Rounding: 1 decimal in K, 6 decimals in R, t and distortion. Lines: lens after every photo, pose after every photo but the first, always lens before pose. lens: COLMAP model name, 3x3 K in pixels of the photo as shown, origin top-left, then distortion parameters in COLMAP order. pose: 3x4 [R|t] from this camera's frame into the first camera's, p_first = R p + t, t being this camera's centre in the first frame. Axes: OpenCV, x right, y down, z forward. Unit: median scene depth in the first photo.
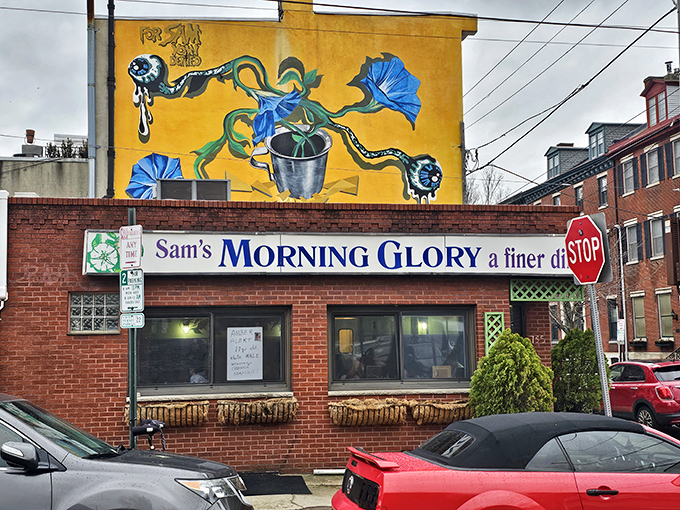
lens RADIAL K [[769.5, 0, 340.0], [0, 769.5, 255.0], [0, 0, 1]] dist [0.139424, -0.005311]
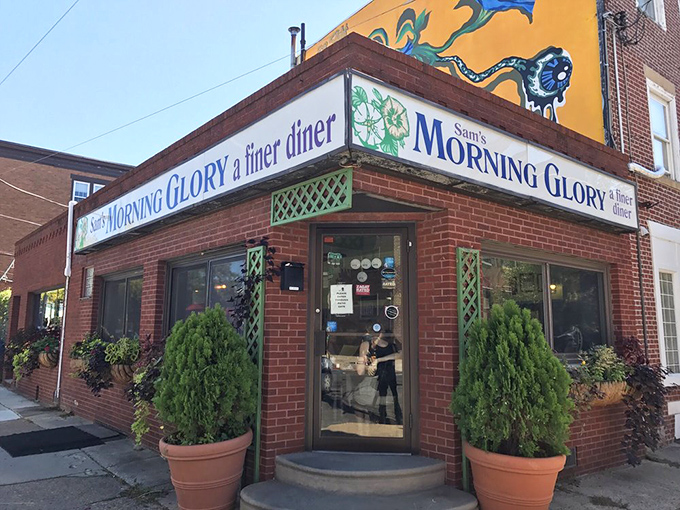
lens RADIAL K [[543.9, 0, 340.0], [0, 543.9, 255.0], [0, 0, 1]] dist [-0.000958, 0.000393]
pose [[0.499921, -0.097003, -0.860622, 0.440257], [0.081113, 0.994584, -0.064986, 0.081110], [0.862264, -0.037320, 0.505081, 0.579582]]
